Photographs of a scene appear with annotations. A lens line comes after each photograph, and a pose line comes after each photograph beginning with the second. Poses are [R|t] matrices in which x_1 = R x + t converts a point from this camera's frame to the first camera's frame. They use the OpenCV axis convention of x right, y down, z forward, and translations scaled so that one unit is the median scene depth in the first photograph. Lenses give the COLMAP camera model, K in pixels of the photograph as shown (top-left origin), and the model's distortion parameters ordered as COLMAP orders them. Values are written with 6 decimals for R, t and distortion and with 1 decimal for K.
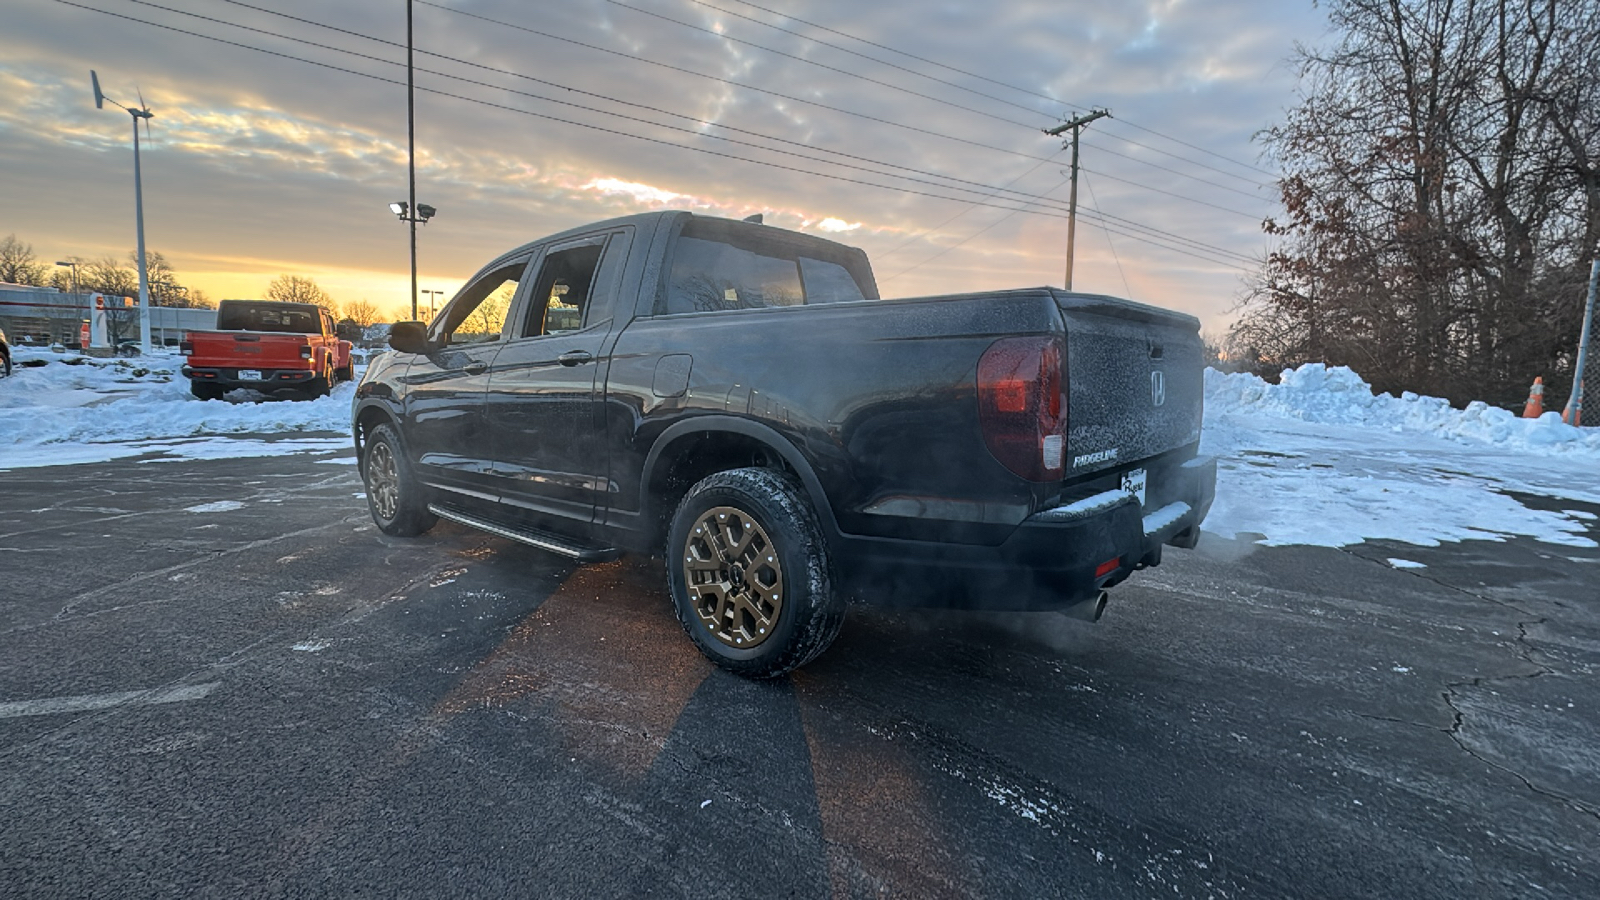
lens RADIAL K [[725.2, 0, 800.7], [0, 725.2, 447.7], [0, 0, 1]] dist [-0.000868, 0.000397]
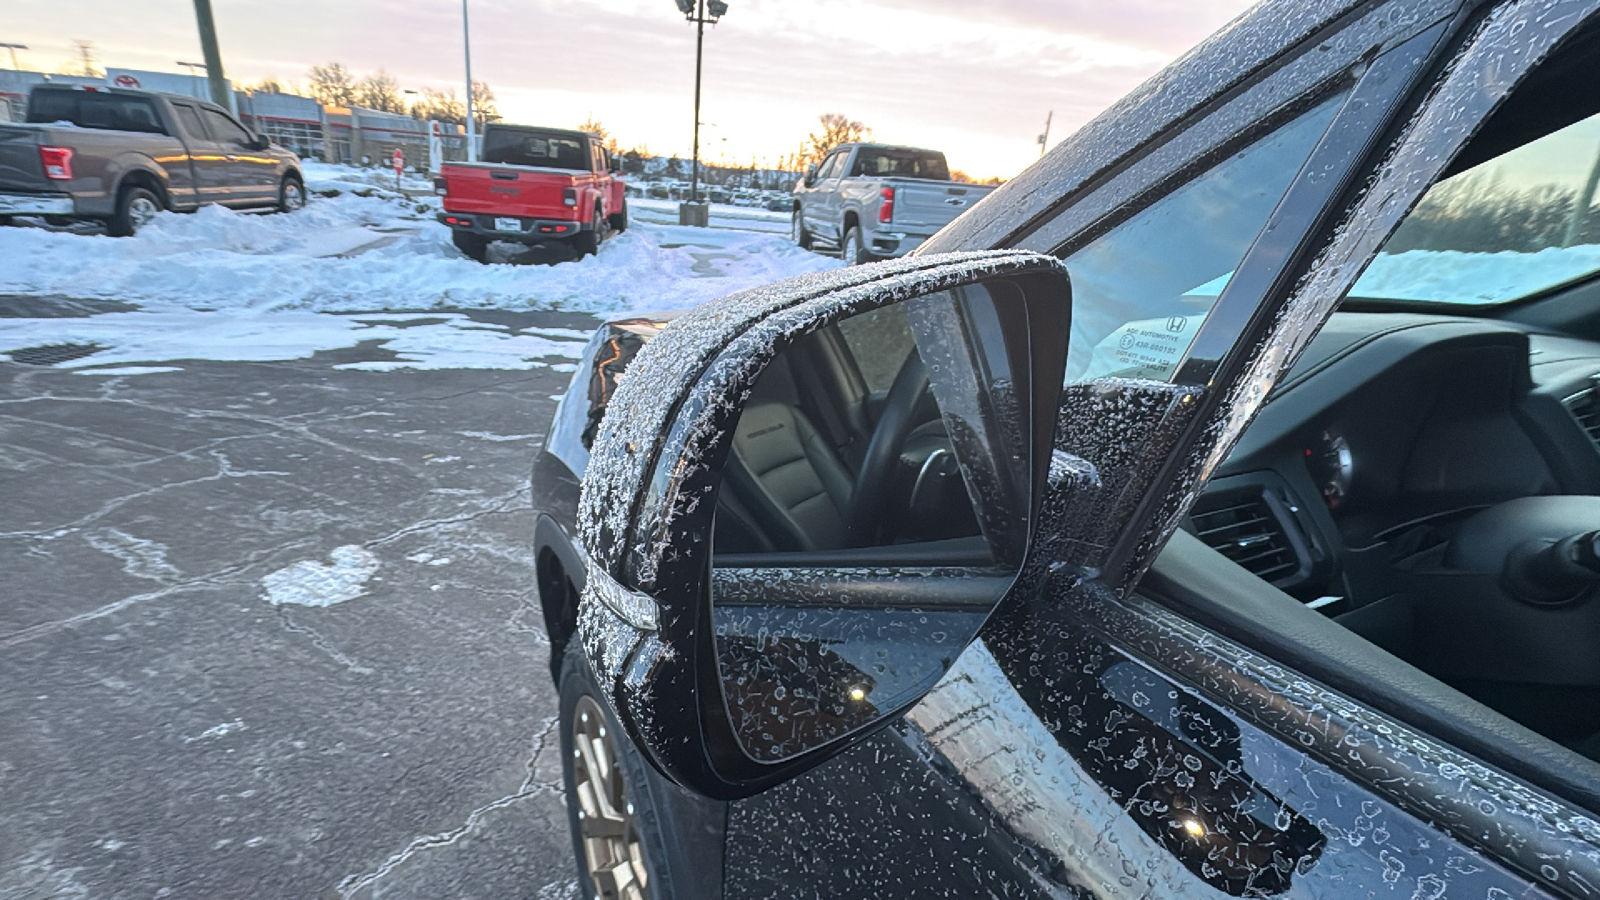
lens RADIAL K [[725.2, 0, 802.6], [0, 725.2, 447.1], [0, 0, 1]] dist [-0.000868, 0.000397]
pose [[0.942899, 0.147867, -0.298457, -0.157747], [-0.085270, 0.973357, 0.212849, -0.050594], [0.321979, -0.175246, 0.930386, 0.276446]]
